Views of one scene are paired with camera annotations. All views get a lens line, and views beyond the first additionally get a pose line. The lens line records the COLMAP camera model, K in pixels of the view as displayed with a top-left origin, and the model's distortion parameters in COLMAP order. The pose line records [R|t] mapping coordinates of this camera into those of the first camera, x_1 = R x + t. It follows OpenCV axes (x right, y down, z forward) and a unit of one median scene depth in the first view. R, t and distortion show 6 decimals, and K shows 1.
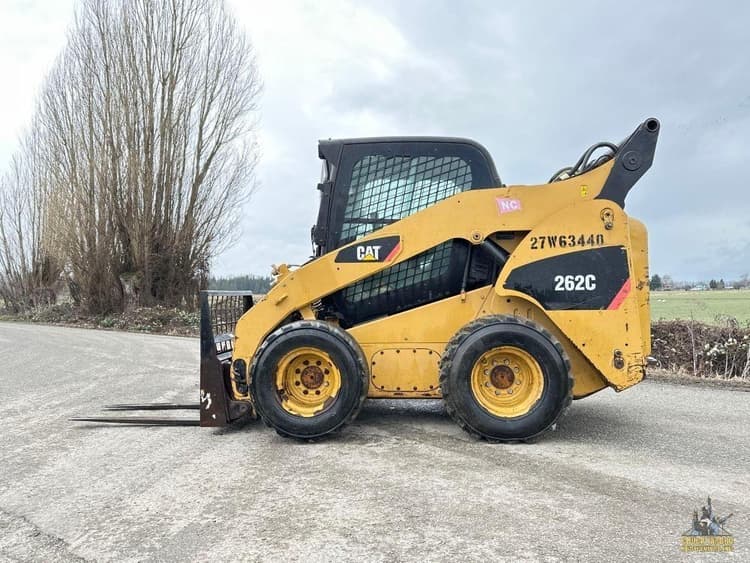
lens RADIAL K [[590.1, 0, 376.9], [0, 590.1, 279.8], [0, 0, 1]] dist [0.067111, -0.010352]
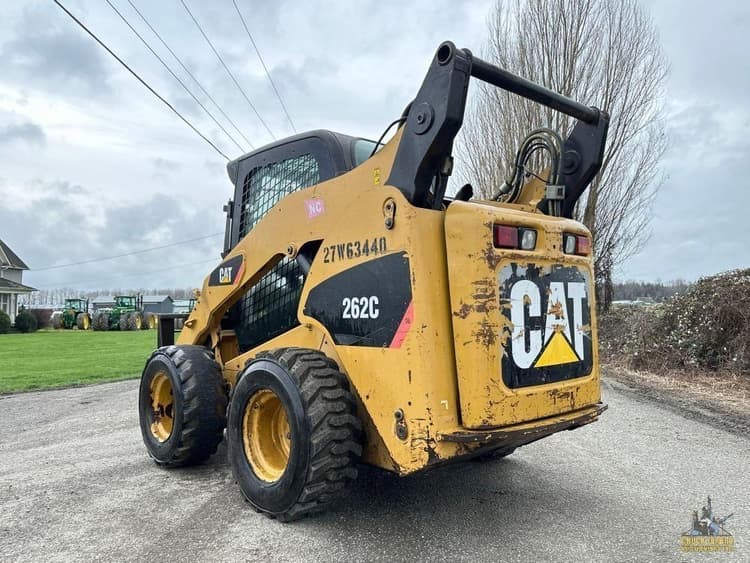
lens RADIAL K [[590.1, 0, 388.5], [0, 590.1, 267.6], [0, 0, 1]] dist [0.067111, -0.010352]
pose [[0.723098, -0.044290, -0.689324, 0.845184], [0.022711, 0.998927, -0.040358, -0.013759], [0.690372, 0.013528, 0.723328, 0.512102]]
